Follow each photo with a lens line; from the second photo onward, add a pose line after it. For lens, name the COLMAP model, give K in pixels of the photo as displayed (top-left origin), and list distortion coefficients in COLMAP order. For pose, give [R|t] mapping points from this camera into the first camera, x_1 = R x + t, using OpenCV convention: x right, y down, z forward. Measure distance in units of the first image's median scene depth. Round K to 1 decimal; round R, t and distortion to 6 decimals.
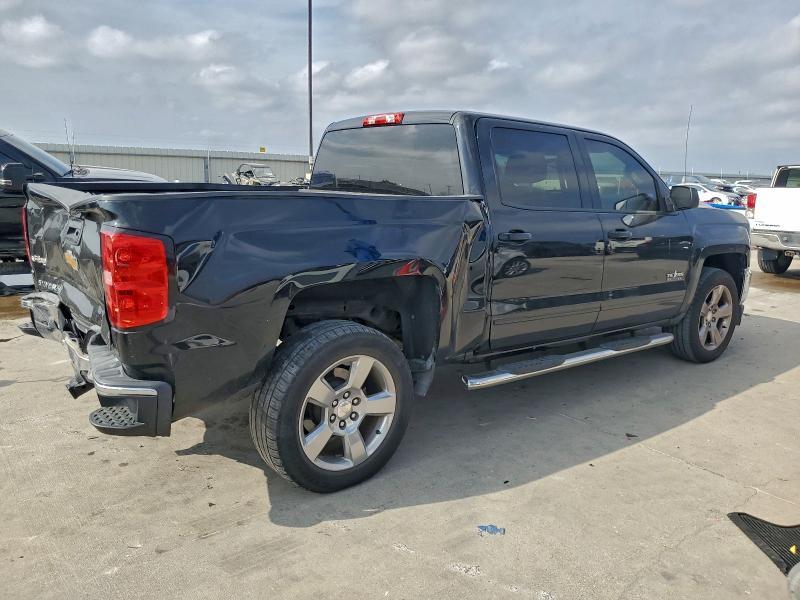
lens RADIAL K [[644.1, 0, 396.8], [0, 644.1, 302.2], [0, 0, 1]] dist [0.005938, 0.004035]
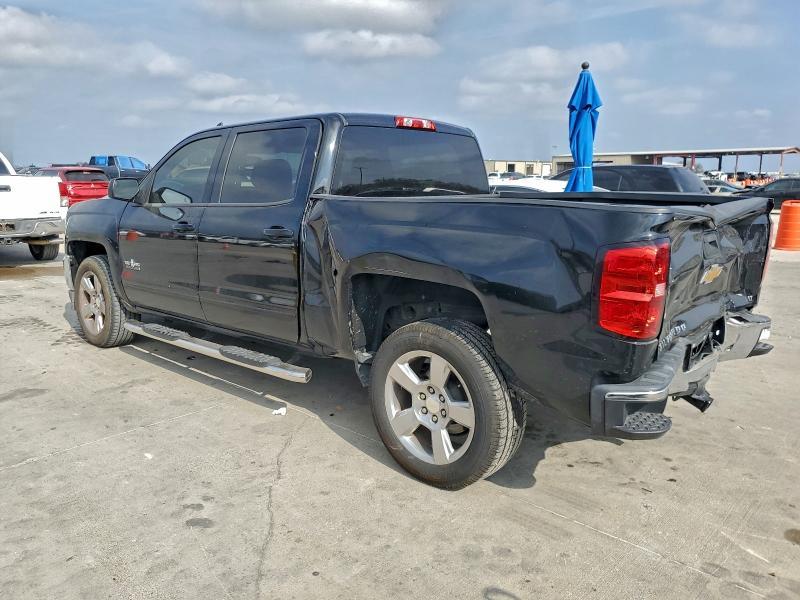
lens RADIAL K [[644.1, 0, 397.0], [0, 644.1, 297.8], [0, 0, 1]] dist [0.005938, 0.004035]
pose [[-0.187001, -0.211490, 0.959324, -1.256370], [0.183925, 0.951744, 0.245671, -0.329789], [-0.964988, 0.222384, -0.139079, 1.468706]]
